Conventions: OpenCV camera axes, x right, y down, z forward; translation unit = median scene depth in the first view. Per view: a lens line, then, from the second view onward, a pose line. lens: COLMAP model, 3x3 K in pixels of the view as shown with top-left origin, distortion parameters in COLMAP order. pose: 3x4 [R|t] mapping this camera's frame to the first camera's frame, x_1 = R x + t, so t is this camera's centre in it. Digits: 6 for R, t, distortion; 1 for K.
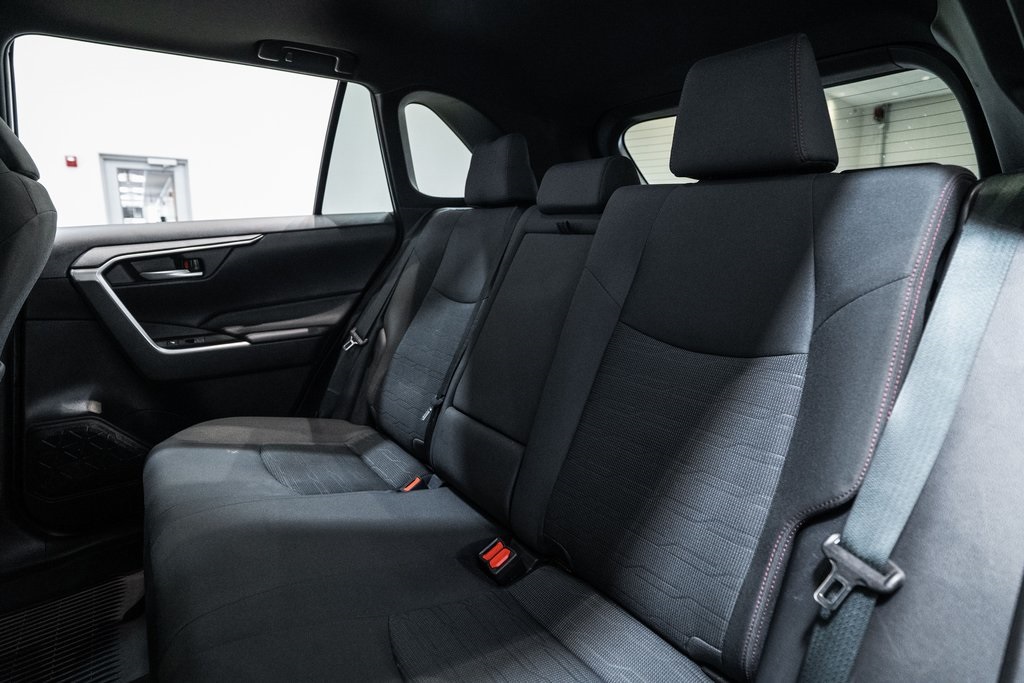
lens RADIAL K [[509.0, 0, 512.0], [0, 509.0, 341.5], [0, 0, 1]] dist [-0.002527, -0.000597]
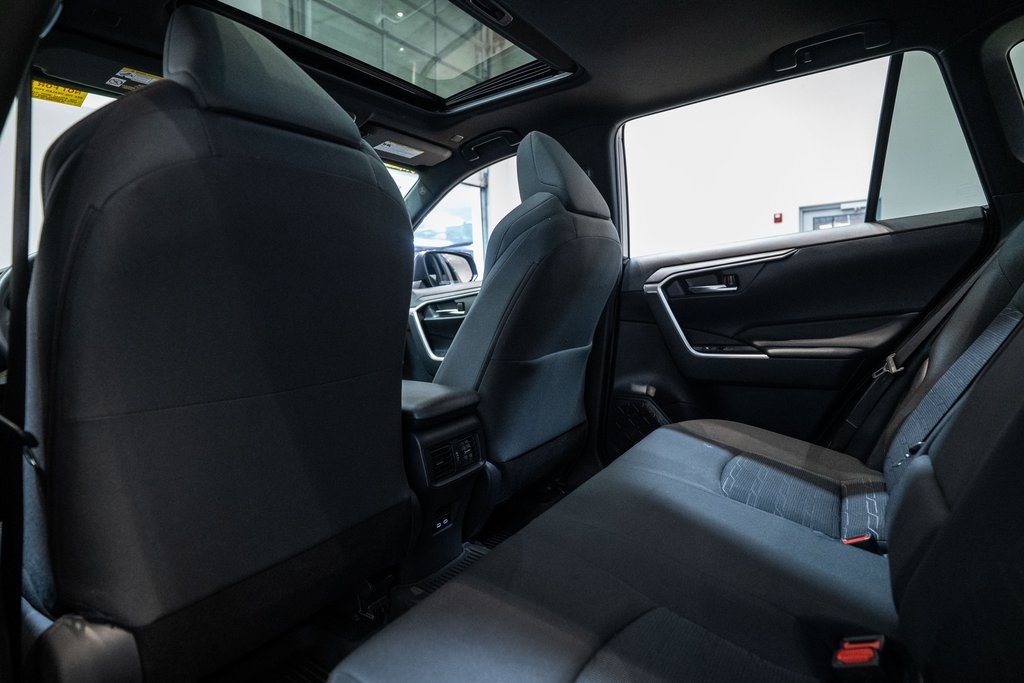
lens RADIAL K [[503.9, 0, 512.0], [0, 503.9, 341.5], [0, 0, 1]] dist [0.003294, 0.000490]
pose [[0.425717, 0.079321, -0.901373, 0.180273], [-0.138951, 0.990066, 0.021499, 0.025213], [0.894124, 0.116095, 0.432510, 0.109529]]
